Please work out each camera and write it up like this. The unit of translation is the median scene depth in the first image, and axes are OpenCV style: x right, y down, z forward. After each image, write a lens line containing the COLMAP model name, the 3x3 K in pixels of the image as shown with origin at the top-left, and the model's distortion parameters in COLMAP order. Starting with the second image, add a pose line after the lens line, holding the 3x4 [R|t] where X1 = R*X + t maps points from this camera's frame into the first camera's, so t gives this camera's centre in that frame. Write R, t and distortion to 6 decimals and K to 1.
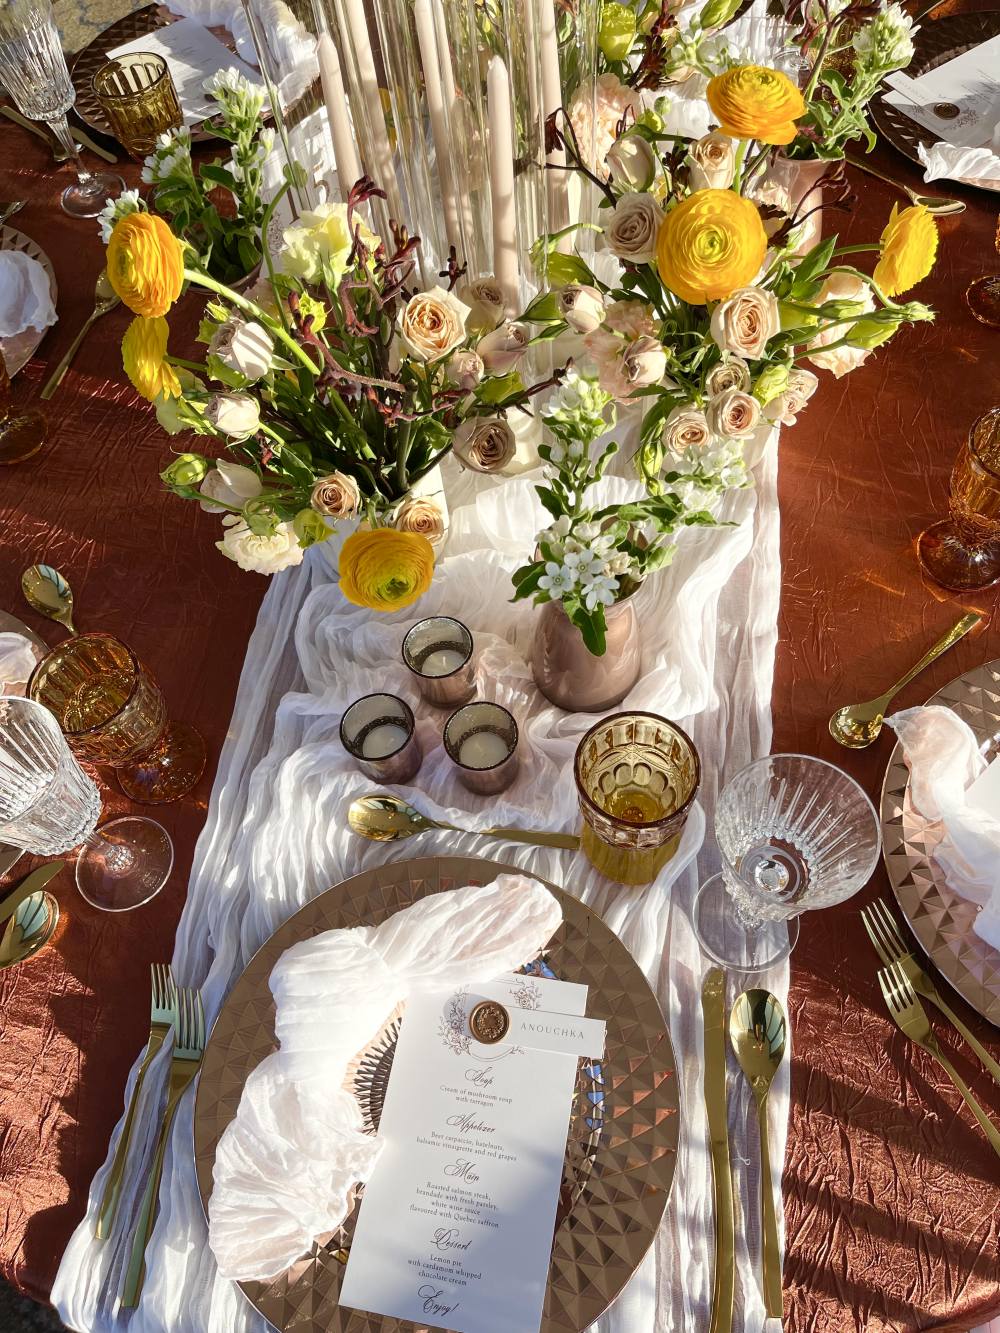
lens RADIAL K [[1049.1, 0, 506.1], [0, 1049.1, 675.9], [0, 0, 1]] dist [0.065090, -0.084311]
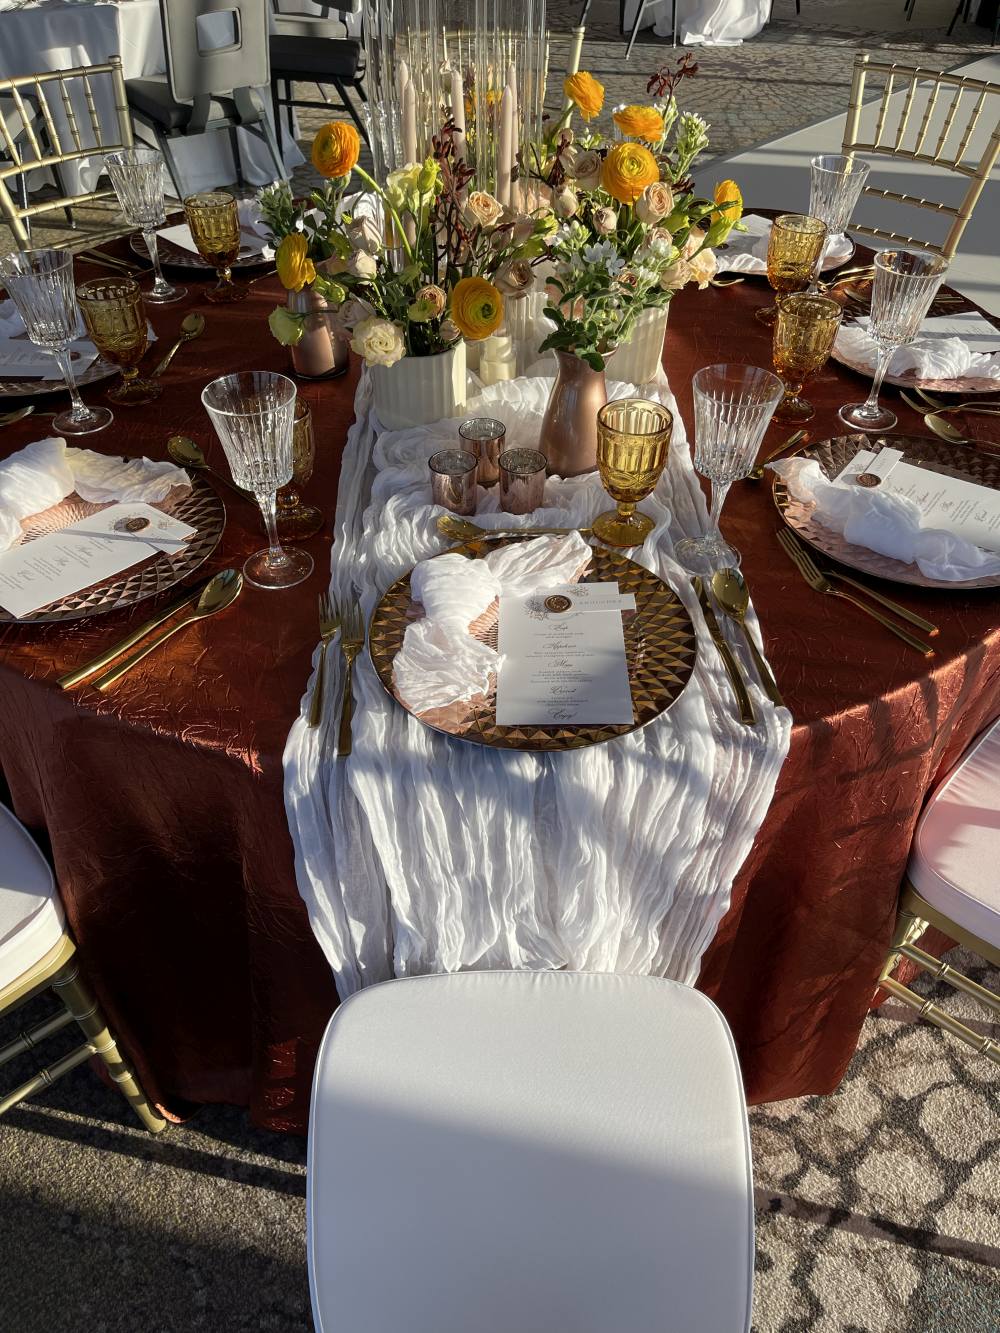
lens RADIAL K [[1049.1, 0, 506.1], [0, 1049.1, 675.9], [0, 0, 1]] dist [0.065090, -0.084311]
pose [[0.982246, -0.053087, 0.179930, -0.346190], [0.113784, 0.931153, -0.346420, 0.891564], [-0.149152, 0.360743, 0.920662, -0.306292]]
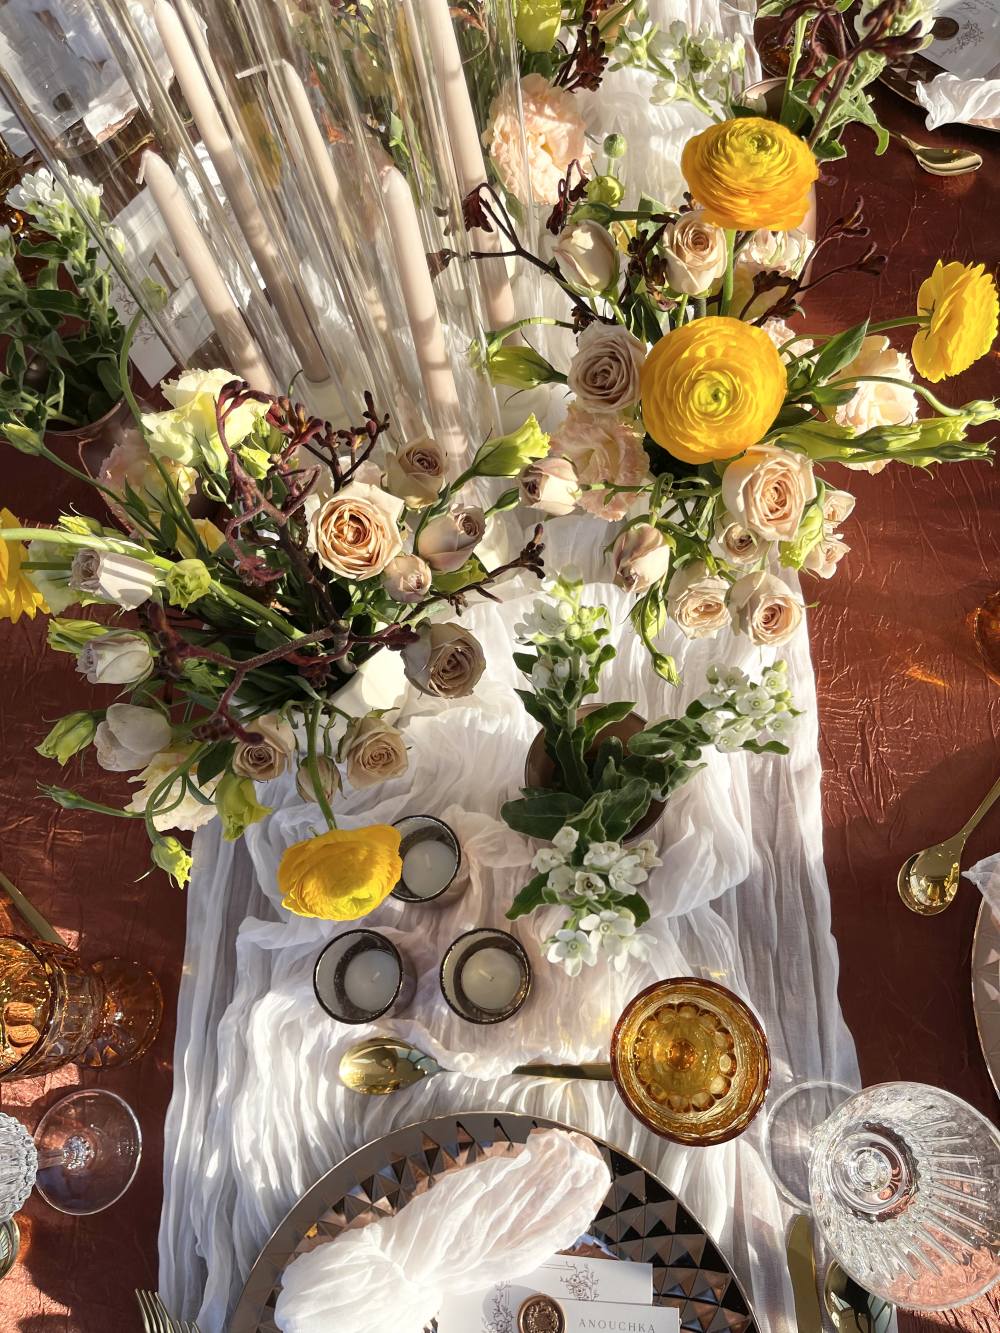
lens RADIAL K [[1045.0, 0, 500.0], [0, 1045.0, 666.5], [0, 0, 1]] dist [0.054570, -0.077693]
pose [[0.991565, -0.129550, 0.004002, 0.015211], [0.128161, 0.984608, 0.118836, -0.279425], [-0.019336, -0.117321, 0.992906, 0.216148]]
